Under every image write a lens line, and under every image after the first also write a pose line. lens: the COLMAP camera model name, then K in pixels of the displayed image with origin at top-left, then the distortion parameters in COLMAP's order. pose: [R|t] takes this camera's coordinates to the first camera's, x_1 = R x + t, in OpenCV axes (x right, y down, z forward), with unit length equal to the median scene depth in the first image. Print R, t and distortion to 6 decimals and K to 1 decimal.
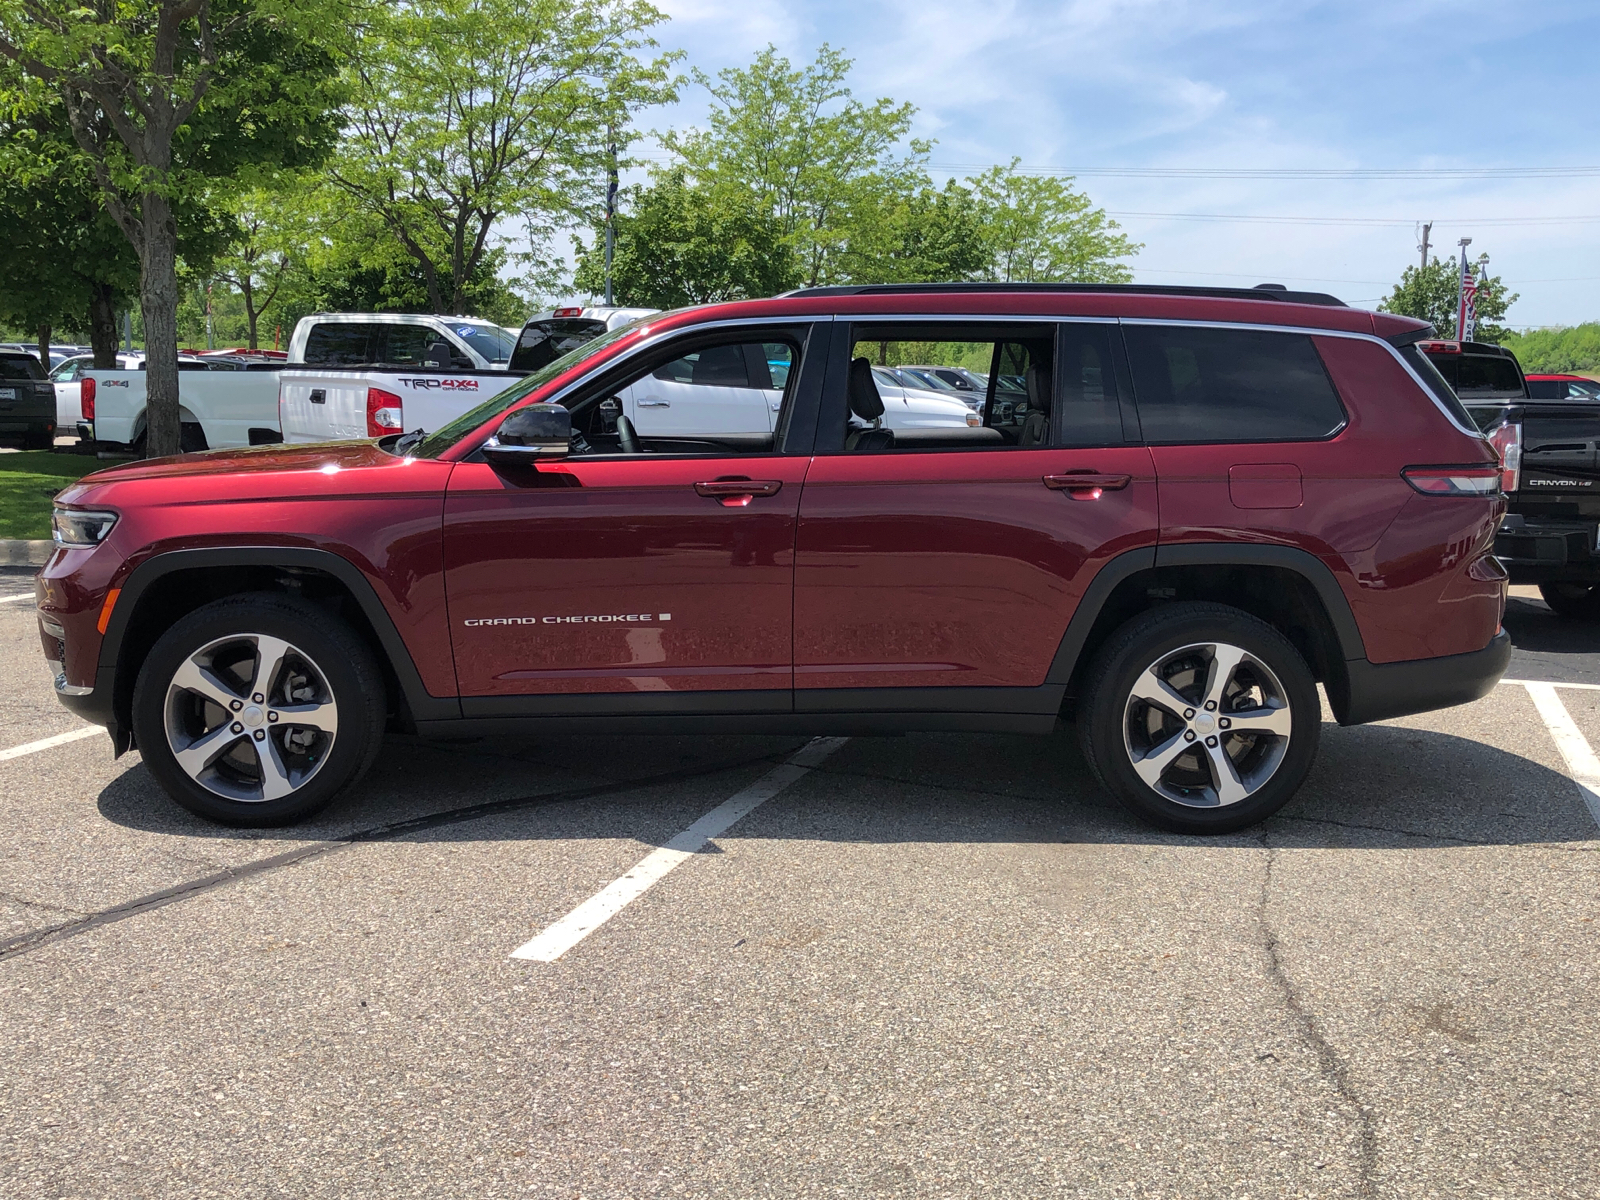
lens RADIAL K [[1677.3, 0, 826.1], [0, 1677.3, 639.6], [0, 0, 1]] dist [0.007459, 0.000000]
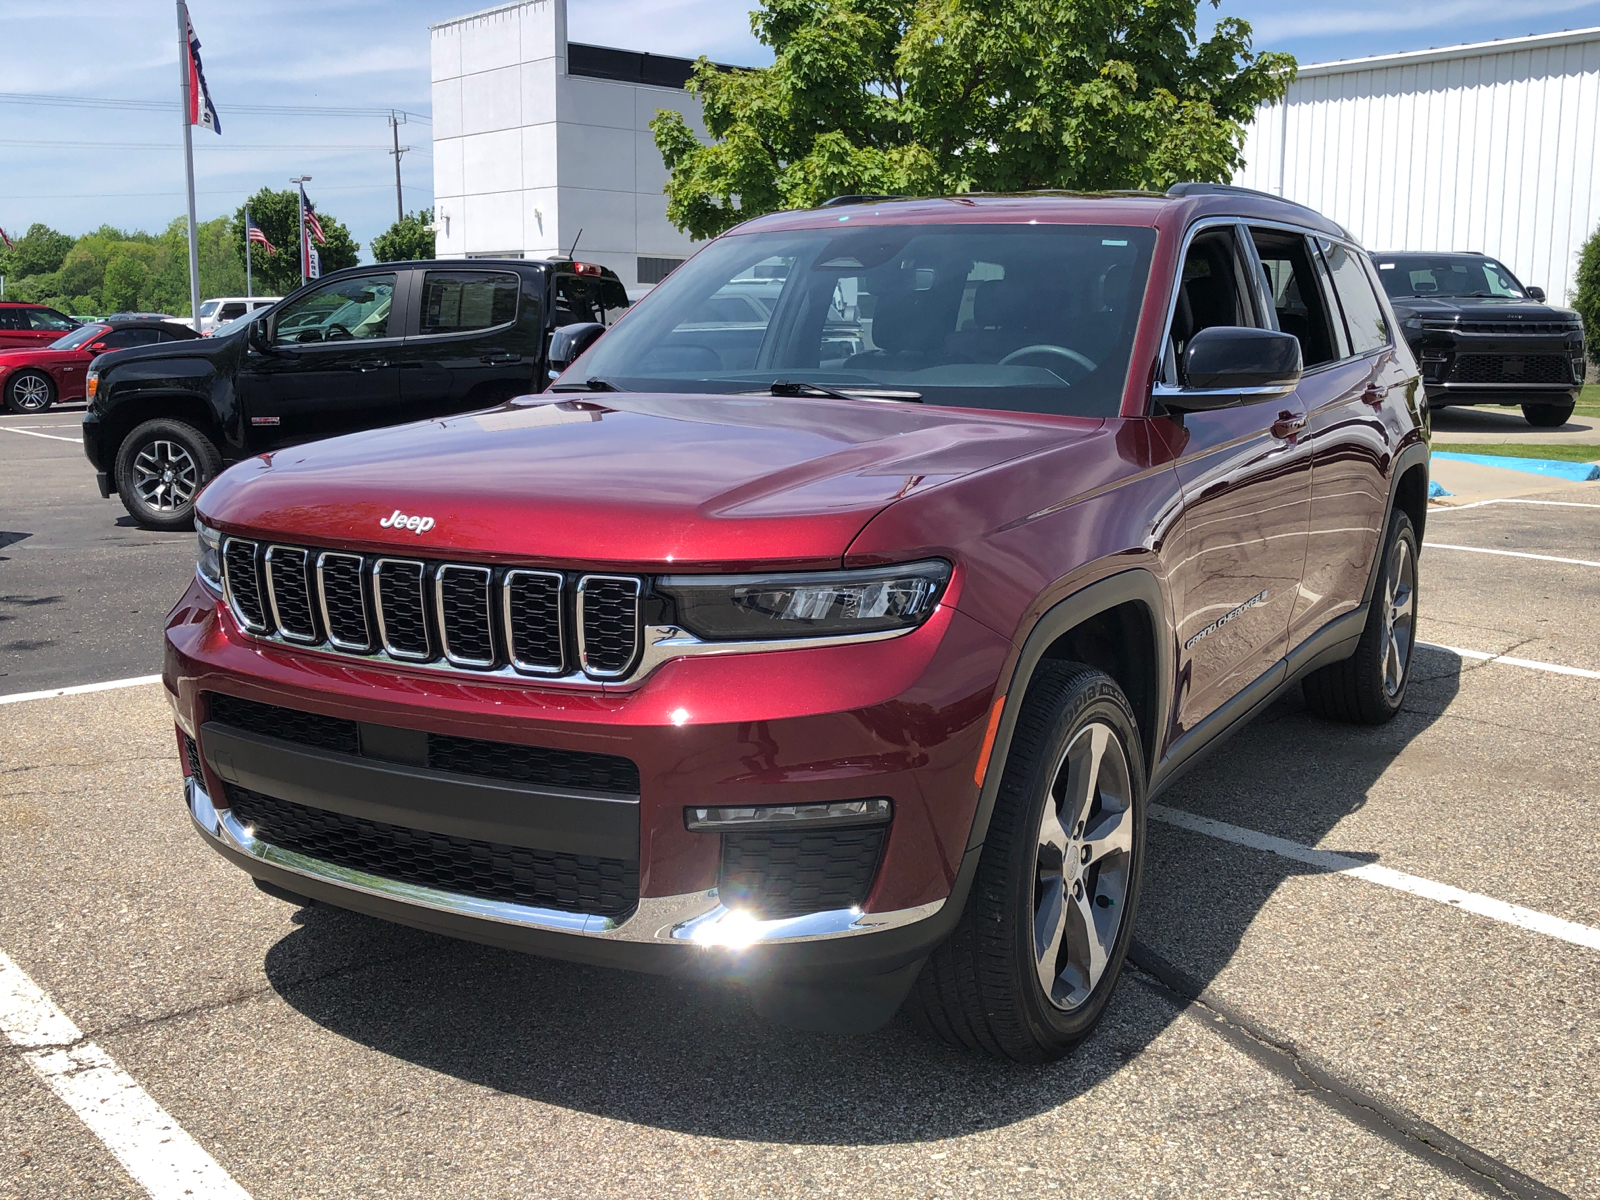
lens RADIAL K [[1677.3, 0, 799.8], [0, 1677.3, 604.2], [0, 0, 1]] dist [0.007459, 0.000000]
pose [[0.515616, -0.157042, 0.842305, -0.864633], [0.140873, 0.985220, 0.097453, -0.115378], [-0.845160, 0.068410, 0.530118, 0.741923]]
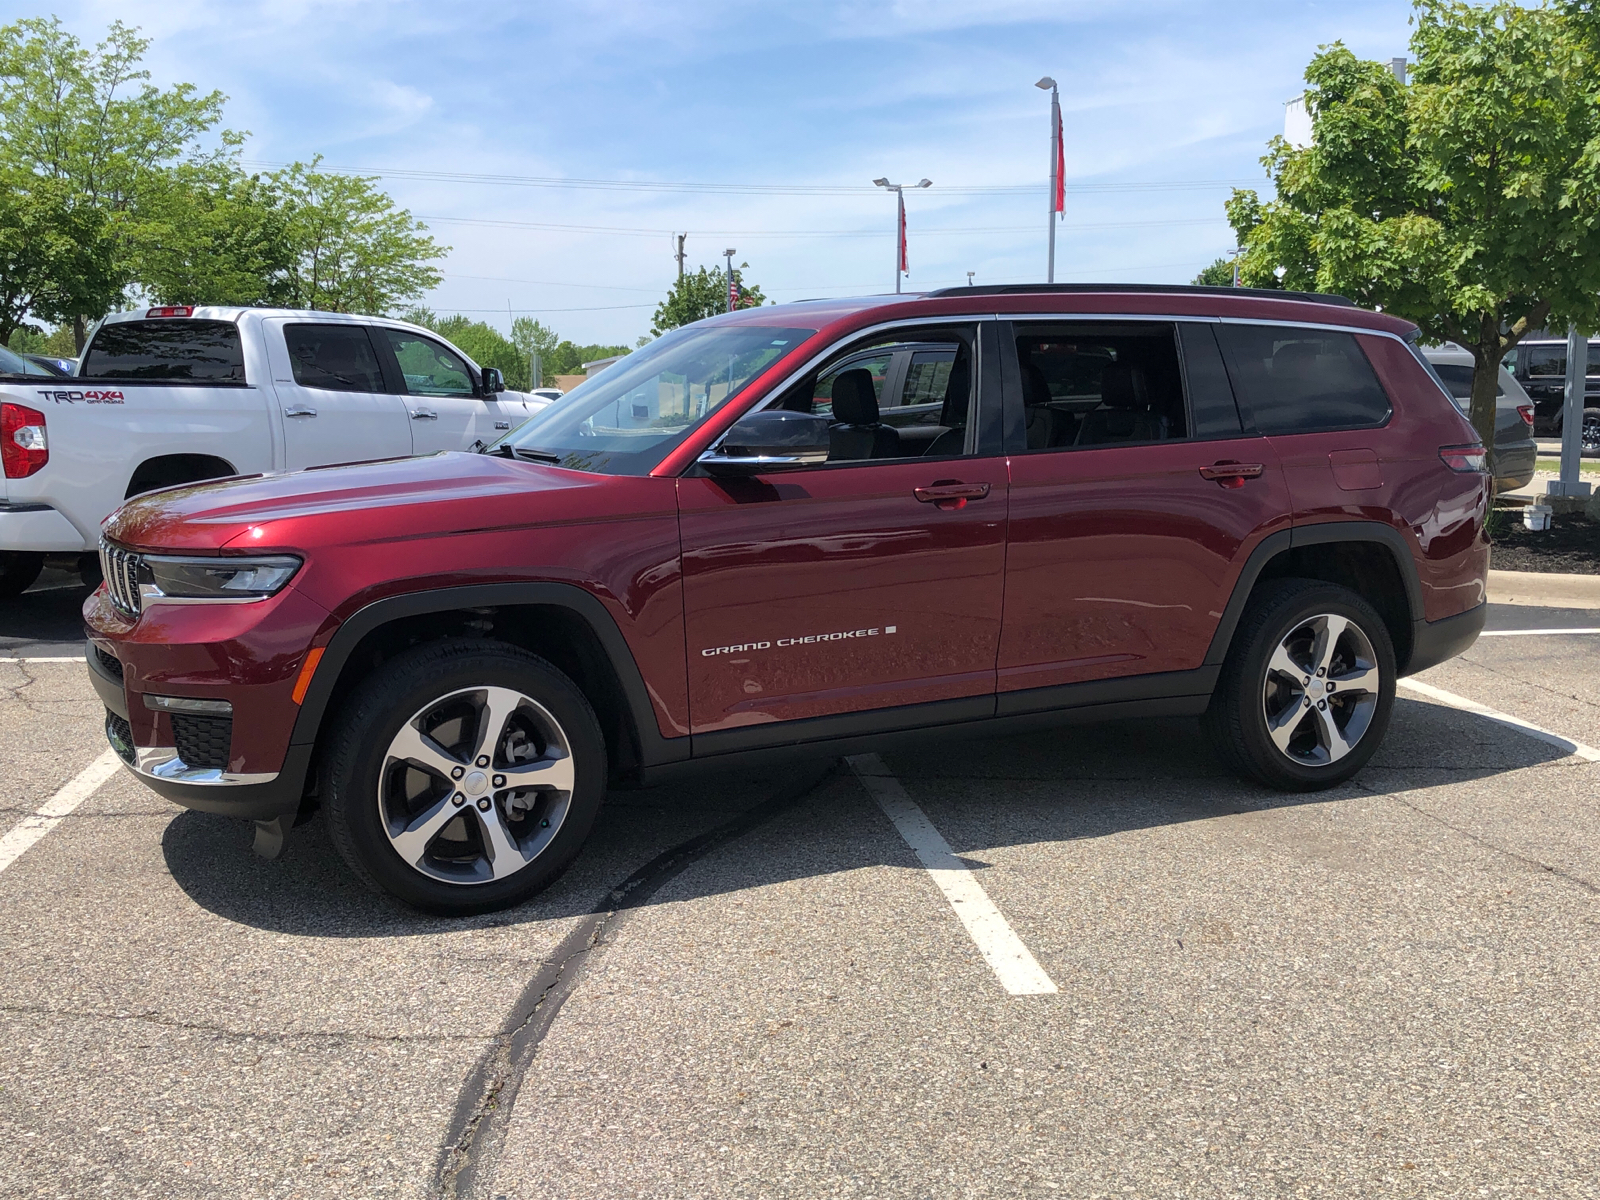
lens RADIAL K [[1677.3, 0, 808.4], [0, 1677.3, 611.8], [0, 0, 1]] dist [0.007459, 0.000000]
pose [[0.896014, -0.072918, 0.437997, -0.545237], [0.080765, 0.996733, 0.000716, -0.027616], [-0.436618, 0.034733, 0.898976, 0.153813]]
